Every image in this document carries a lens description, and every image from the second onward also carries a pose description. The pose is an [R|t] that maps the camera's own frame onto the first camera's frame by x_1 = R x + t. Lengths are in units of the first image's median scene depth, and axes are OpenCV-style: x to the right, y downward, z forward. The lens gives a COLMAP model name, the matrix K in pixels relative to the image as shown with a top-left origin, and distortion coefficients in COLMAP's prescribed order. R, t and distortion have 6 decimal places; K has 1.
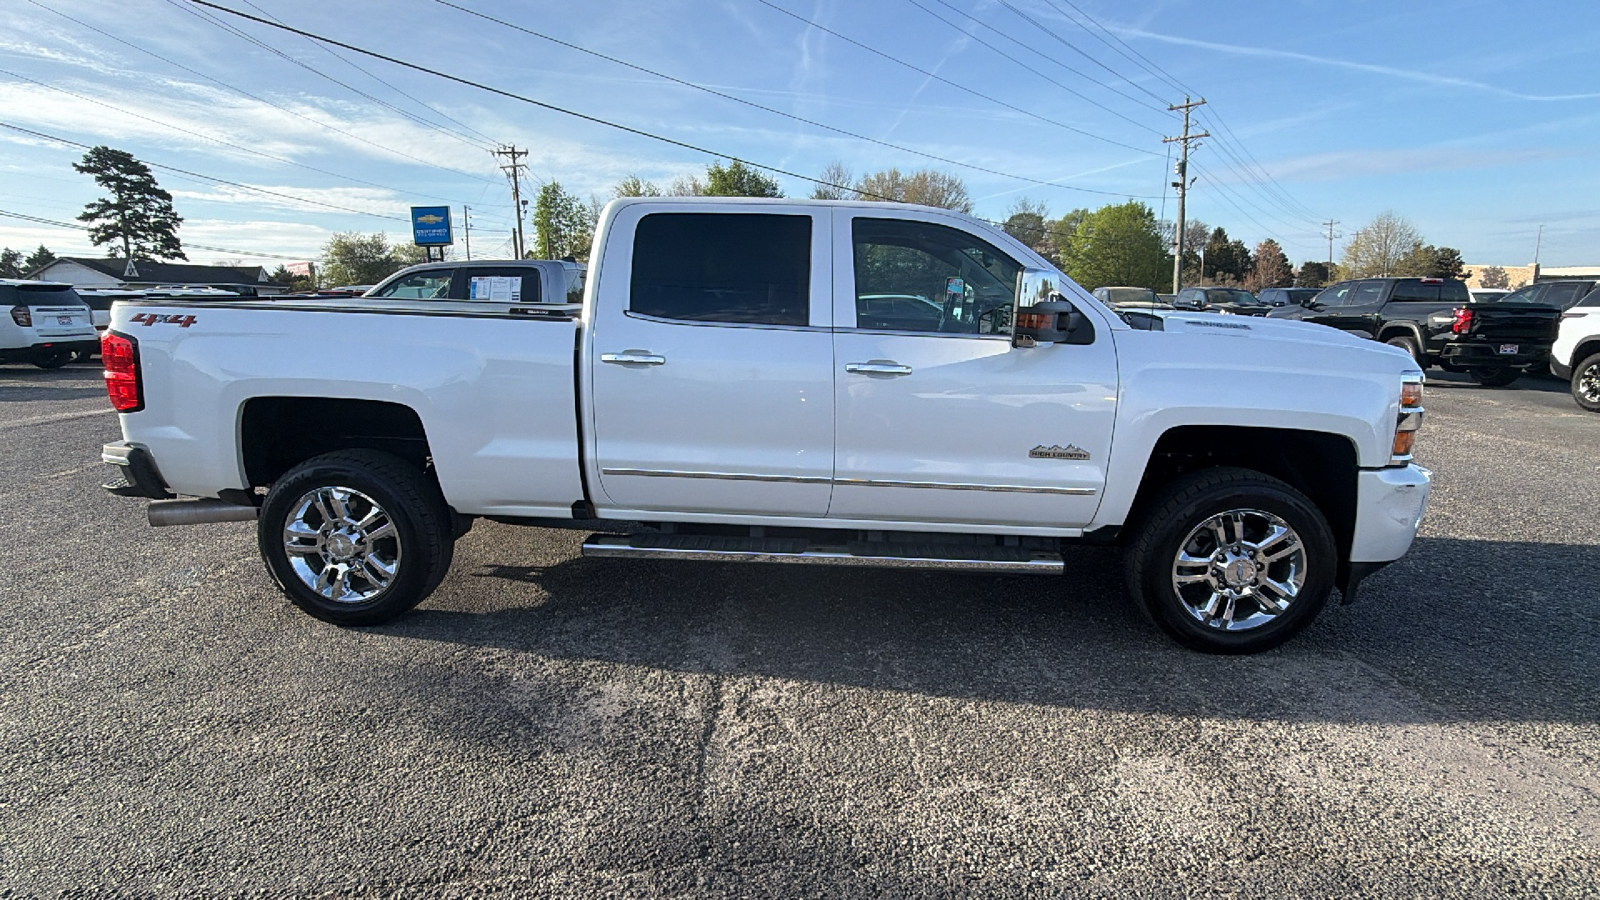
lens RADIAL K [[849.0, 0, 800.0], [0, 849.0, 450.0], [0, 0, 1]] dist [-0.000009, -0.000243]
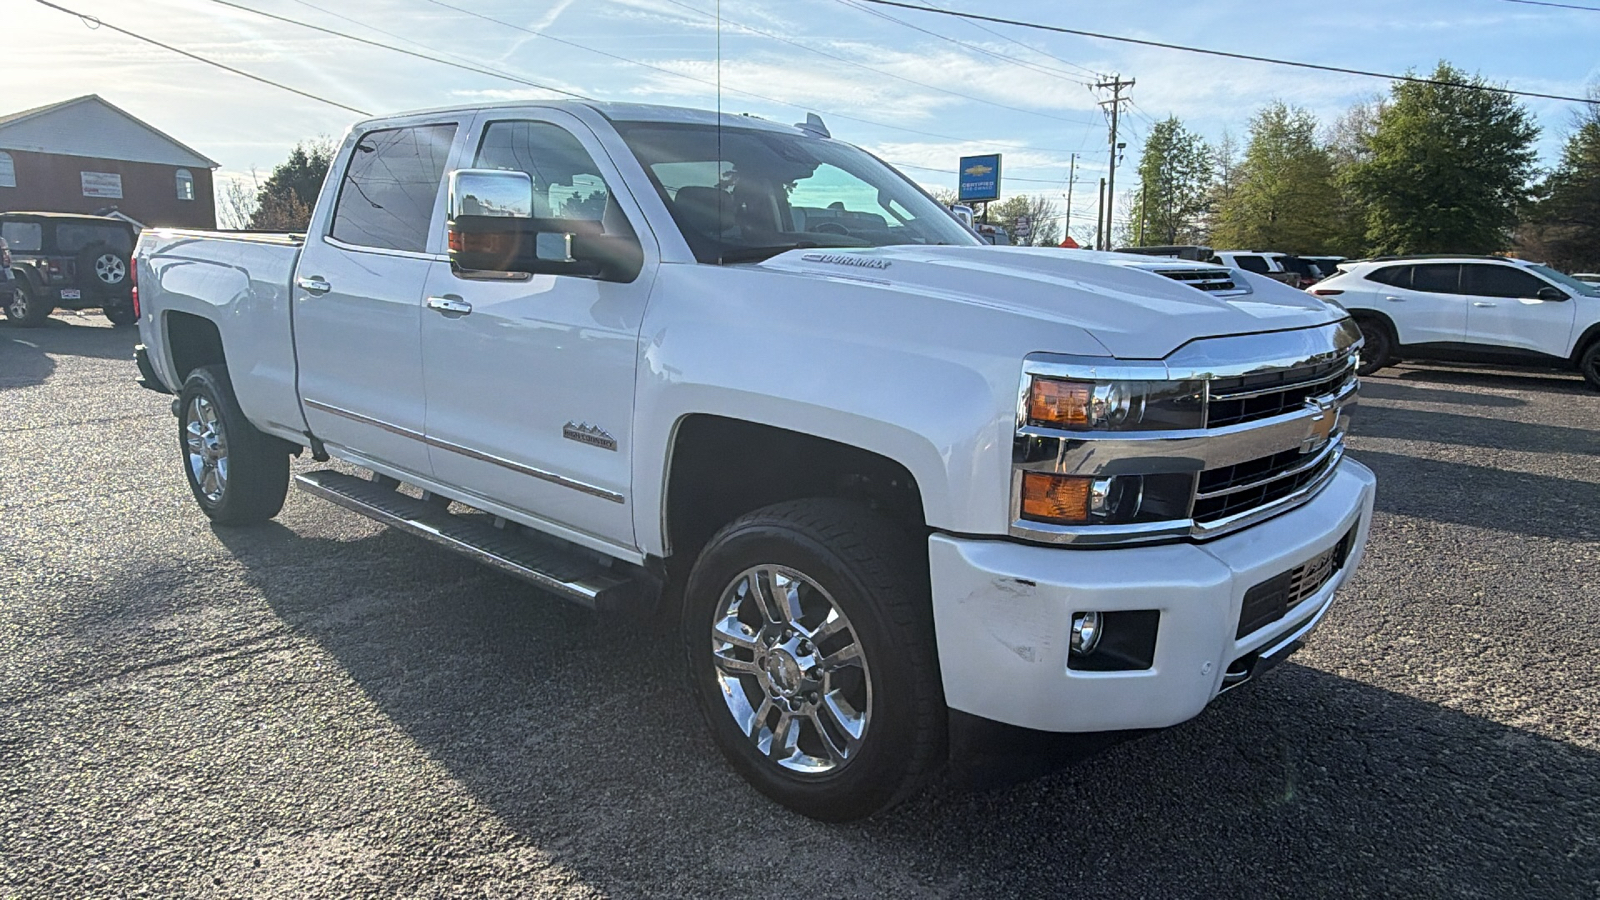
lens RADIAL K [[1076.8, 0, 800.0], [0, 1076.8, 450.0], [0, 0, 1]] dist [0.001646, 0.000805]
pose [[0.765173, 0.124683, -0.631636, 0.116796], [-0.133055, 0.990514, 0.034339, -0.004560], [0.629925, 0.057766, 0.774504, 0.048490]]
